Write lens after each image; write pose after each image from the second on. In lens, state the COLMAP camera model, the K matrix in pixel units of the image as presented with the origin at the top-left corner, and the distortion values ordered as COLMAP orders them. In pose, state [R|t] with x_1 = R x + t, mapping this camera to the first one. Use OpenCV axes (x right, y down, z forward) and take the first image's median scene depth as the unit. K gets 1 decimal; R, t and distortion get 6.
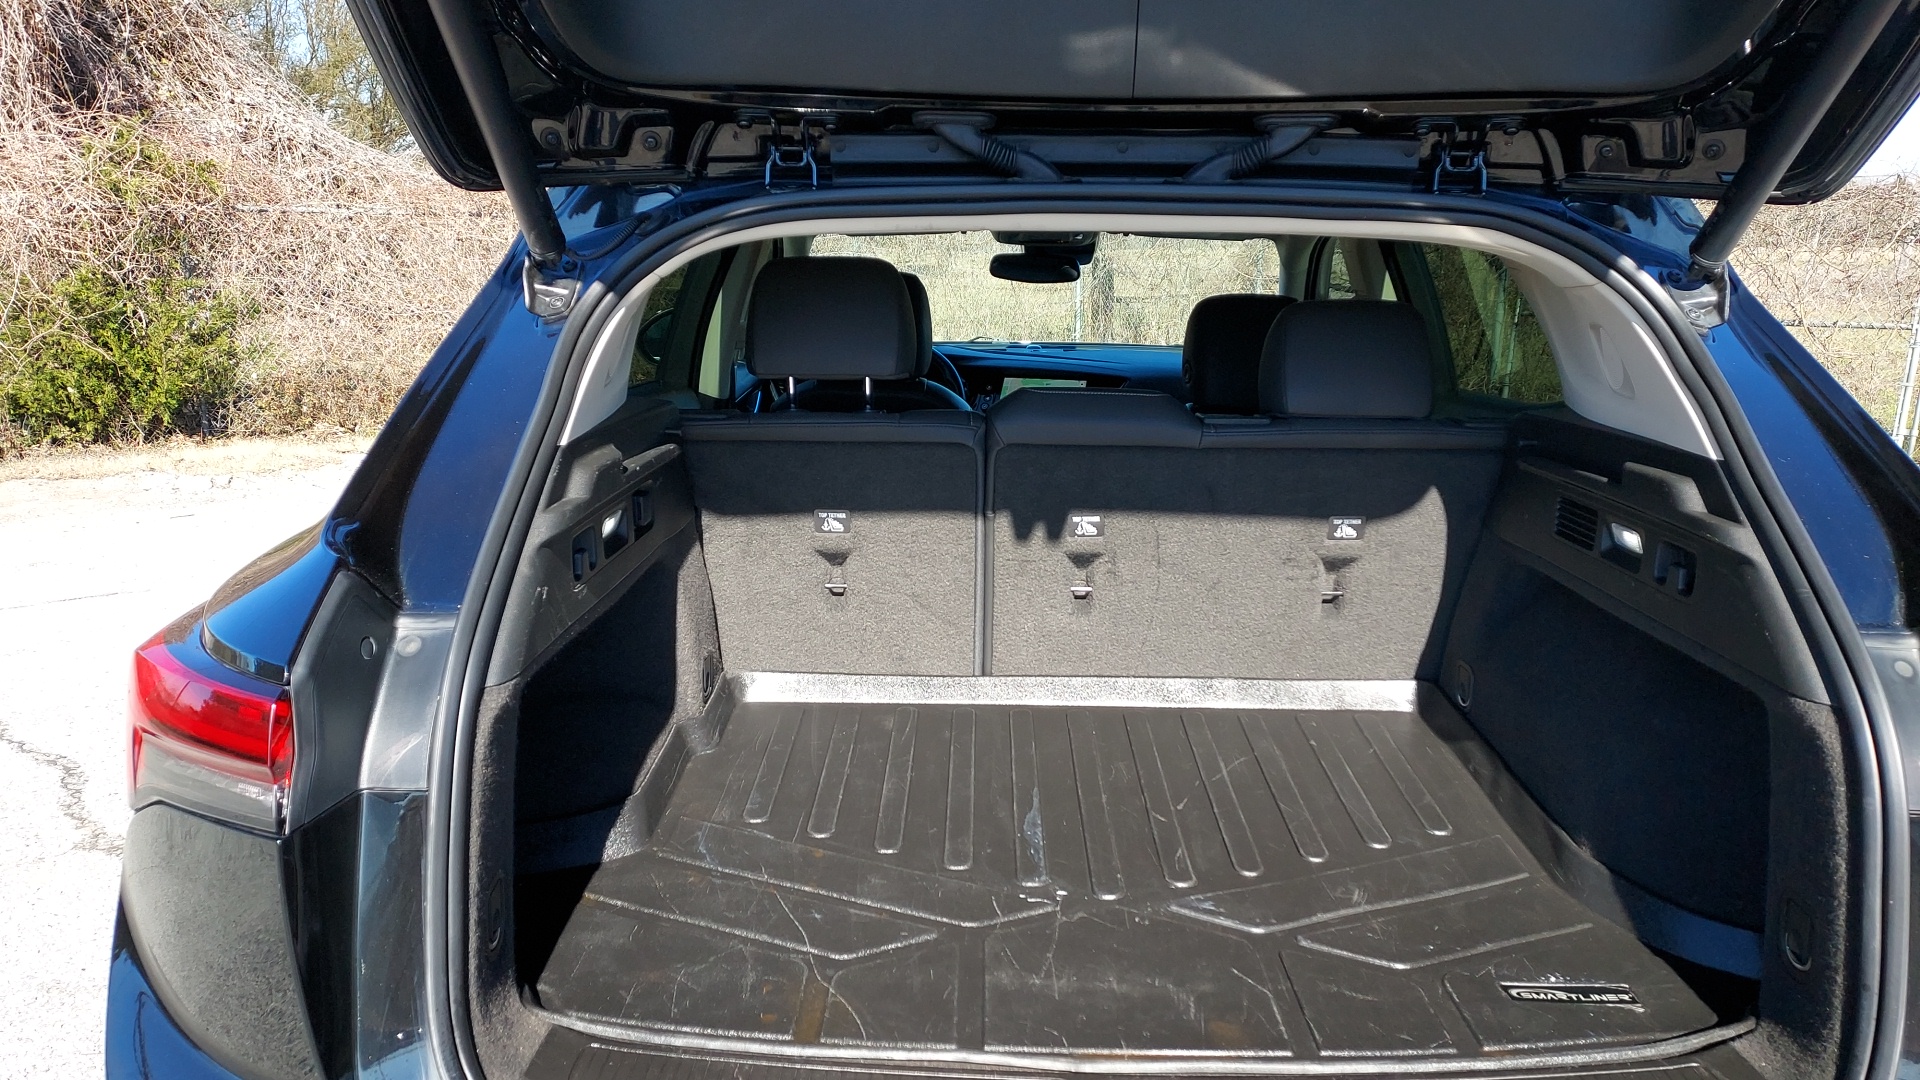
lens RADIAL K [[1357.8, 0, 960.0], [0, 1357.8, 540.0], [0, 0, 1]] dist [-0.002604, 0.065045]
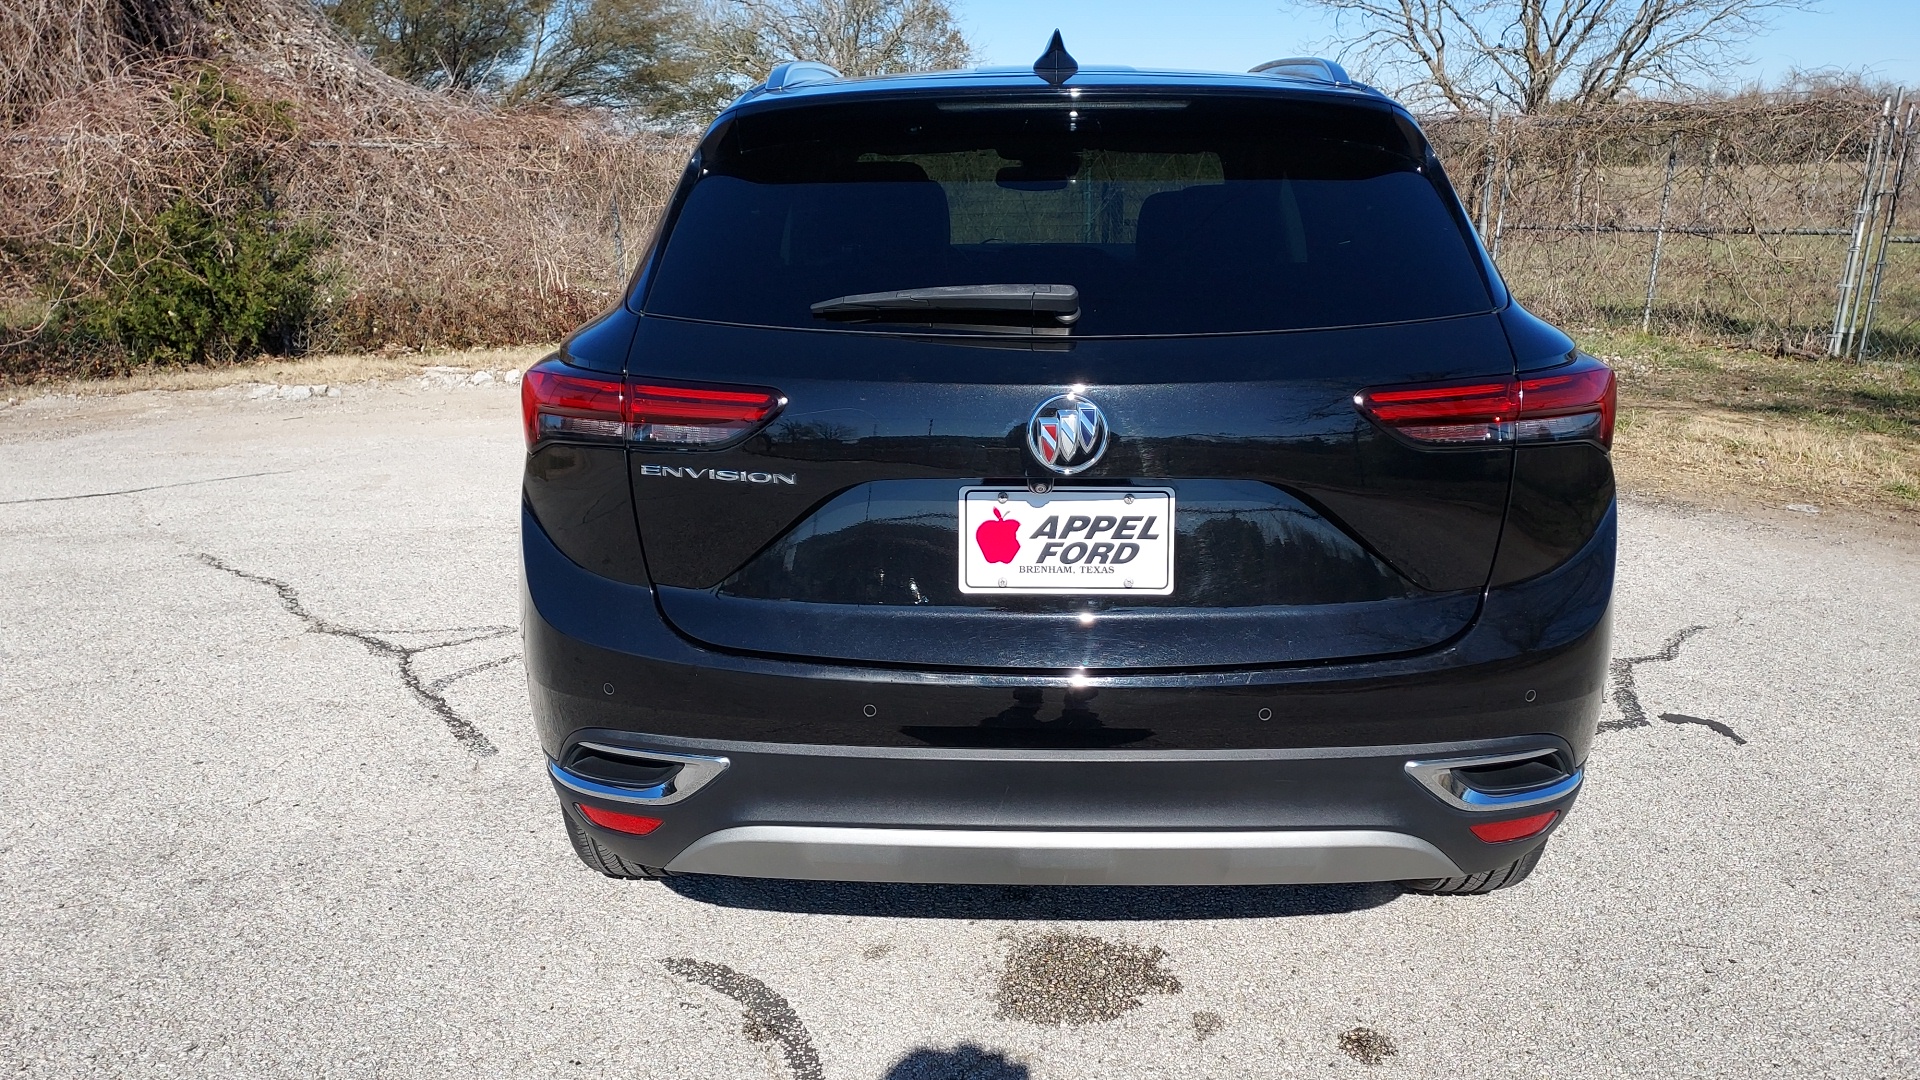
lens RADIAL K [[1357.8, 0, 960.0], [0, 1357.8, 540.0], [0, 0, 1]] dist [-0.002604, 0.065045]
pose [[0.999823, -0.011577, -0.014807, 0.001855], [0.012290, 0.998725, 0.048955, 0.026206], [0.014221, -0.049128, 0.998691, -0.099120]]
